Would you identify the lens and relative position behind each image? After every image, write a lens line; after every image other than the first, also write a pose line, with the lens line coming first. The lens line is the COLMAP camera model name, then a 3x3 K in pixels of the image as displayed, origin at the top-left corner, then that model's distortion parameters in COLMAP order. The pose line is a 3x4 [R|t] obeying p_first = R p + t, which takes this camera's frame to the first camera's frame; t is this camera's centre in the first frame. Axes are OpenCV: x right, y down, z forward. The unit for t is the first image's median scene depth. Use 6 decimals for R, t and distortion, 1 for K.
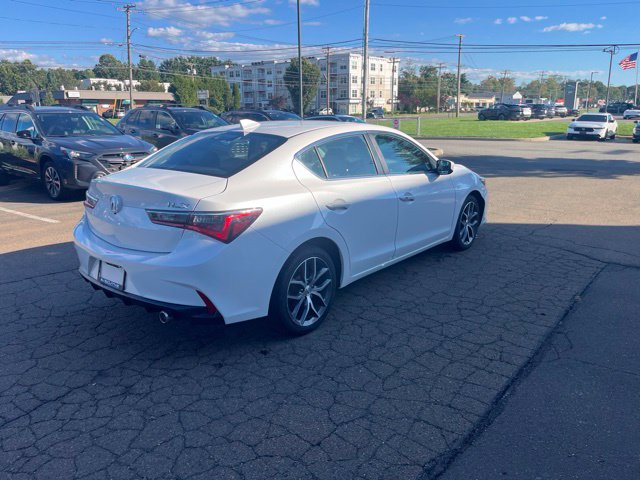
lens RADIAL K [[485.3, 0, 318.4], [0, 485.3, 230.6], [0, 0, 1]] dist [0.077176, -0.101461]
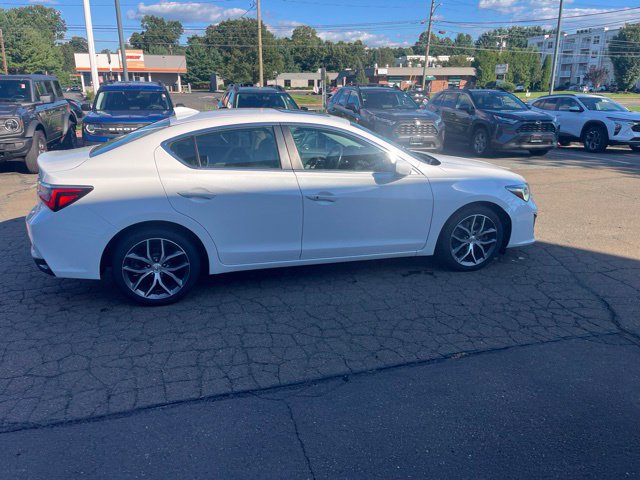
lens RADIAL K [[485.3, 0, 318.0], [0, 485.3, 230.8], [0, 0, 1]] dist [0.077176, -0.101461]
pose [[0.822425, 0.166954, -0.543823, 0.112121], [-0.140868, 0.985960, 0.089655, -0.014125], [0.551157, 0.002873, 0.834397, 0.036701]]
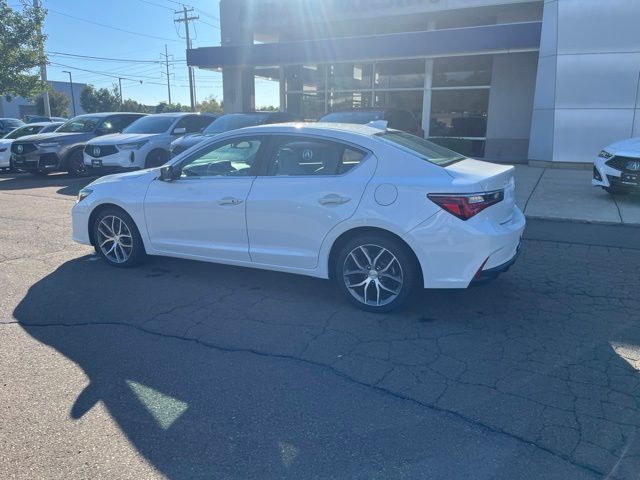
lens RADIAL K [[485.3, 0, 318.5], [0, 485.3, 239.1], [0, 0, 1]] dist [0.077176, -0.101461]
pose [[-0.219714, -0.219528, 0.950544, -0.185236], [0.231141, 0.934895, 0.269341, -0.045783], [-0.947787, 0.278888, -0.154667, 0.205899]]
